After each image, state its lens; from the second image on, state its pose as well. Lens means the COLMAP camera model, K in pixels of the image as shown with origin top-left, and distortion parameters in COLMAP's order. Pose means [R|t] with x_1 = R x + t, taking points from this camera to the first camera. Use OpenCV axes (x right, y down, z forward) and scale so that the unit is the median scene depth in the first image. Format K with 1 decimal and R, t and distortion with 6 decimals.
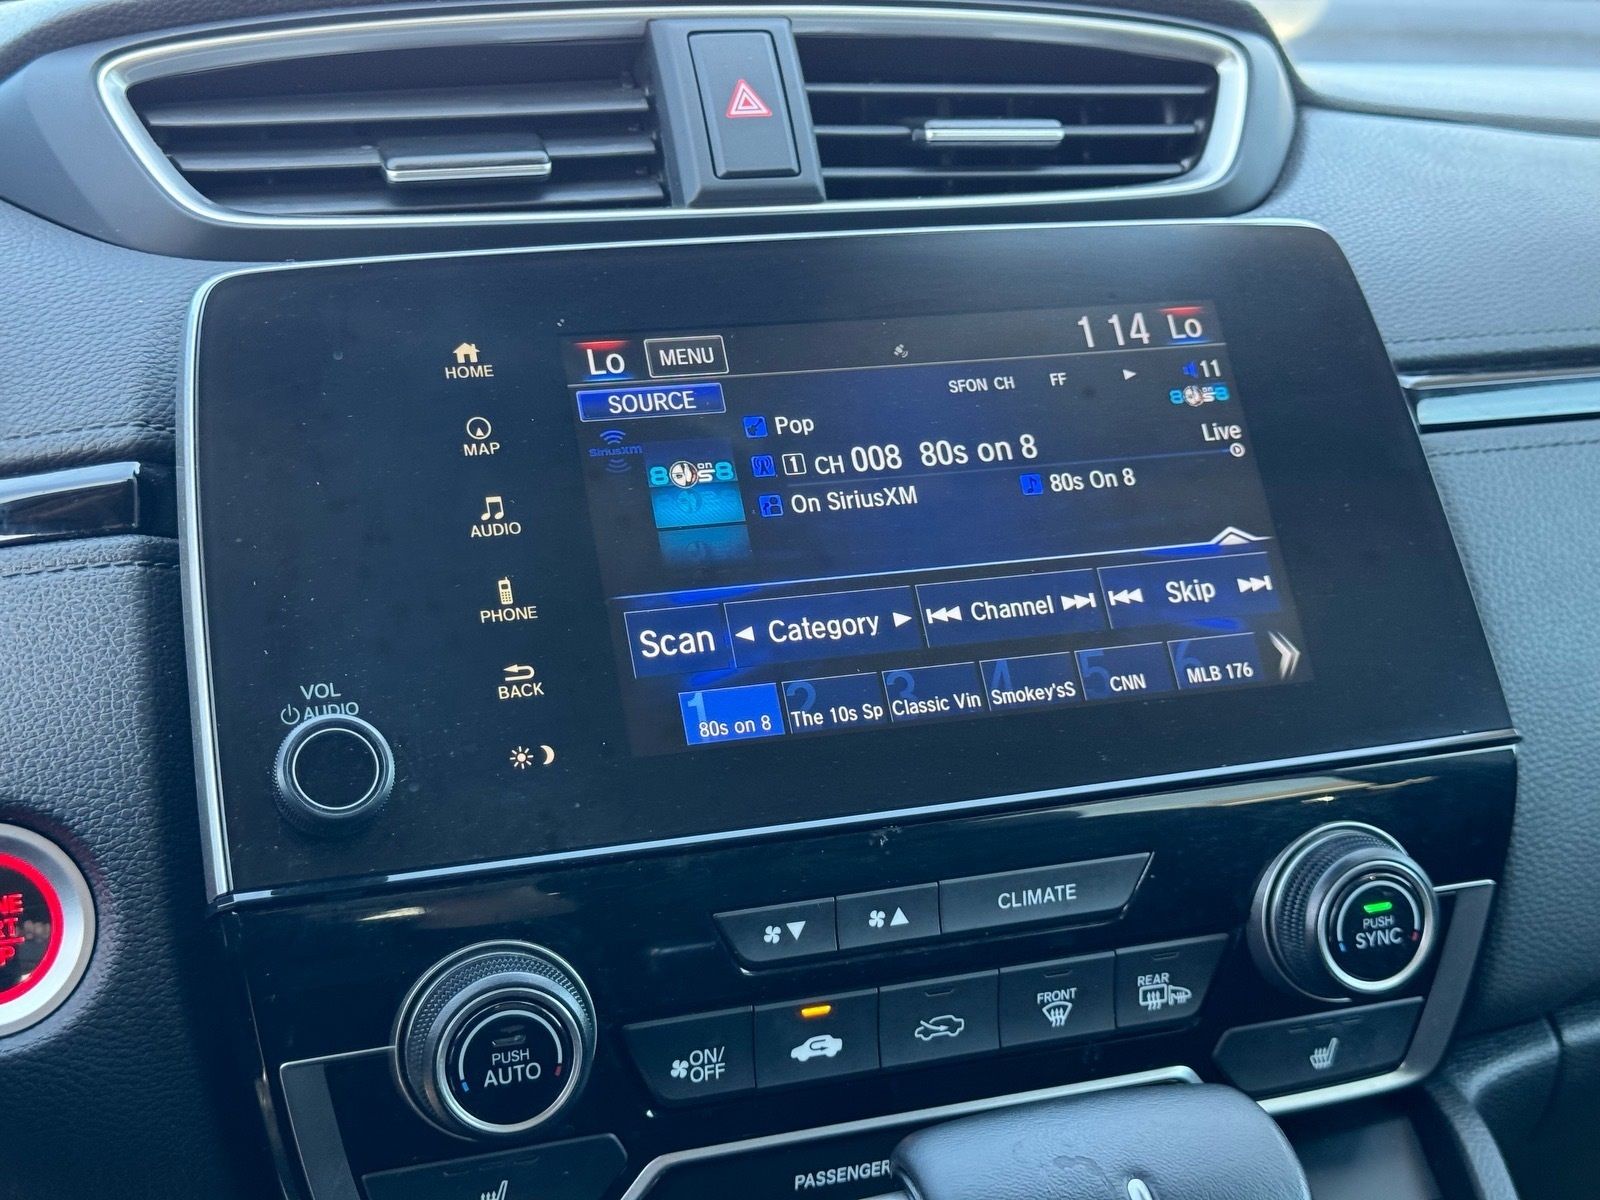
lens RADIAL K [[2260.7, 0, 787.1], [0, 2260.7, 595.0], [0, 0, 1]] dist [0.161907, -0.343731]
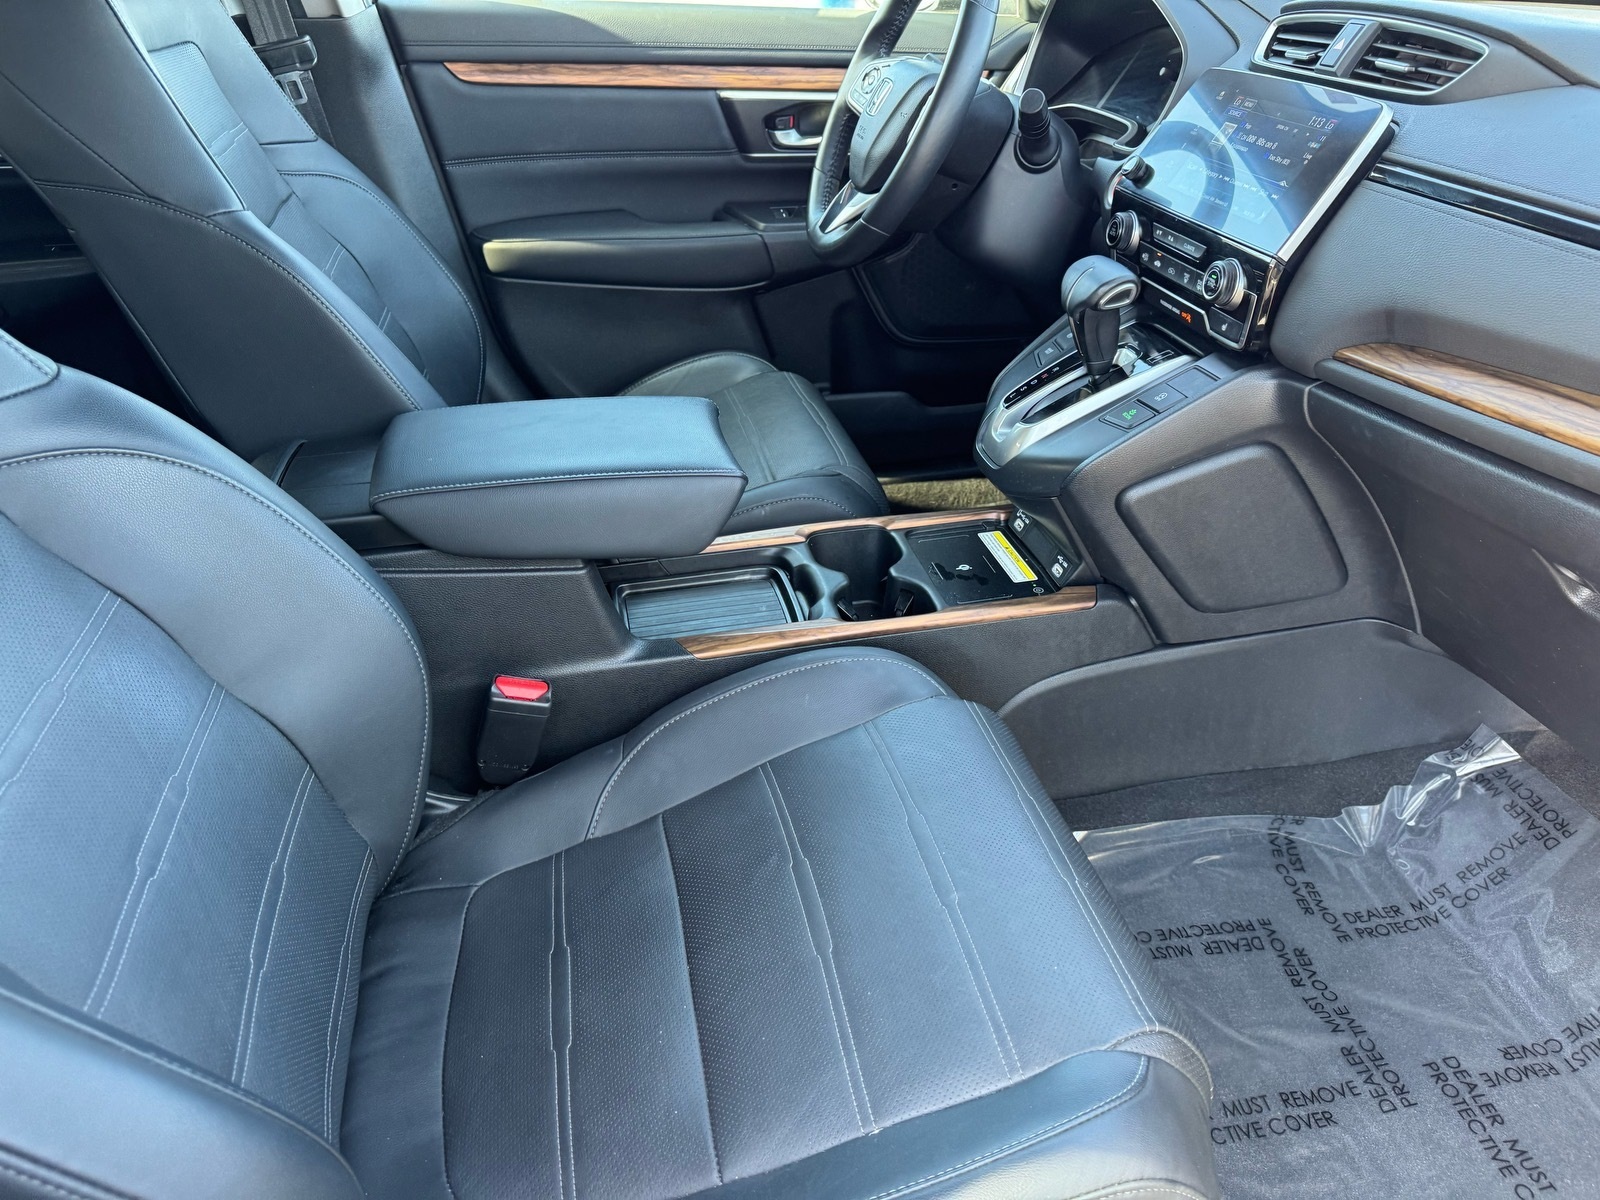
lens RADIAL K [[1147.1, 0, 800.0], [0, 1147.1, 600.0], [0, 0, 1]] dist [0.074027, -0.108061]
pose [[-0.119483, 0.508343, -0.852826, 2.314904], [-0.267749, 0.810656, 0.520719, -0.257287], [0.956051, 0.290560, 0.039248, 0.412160]]
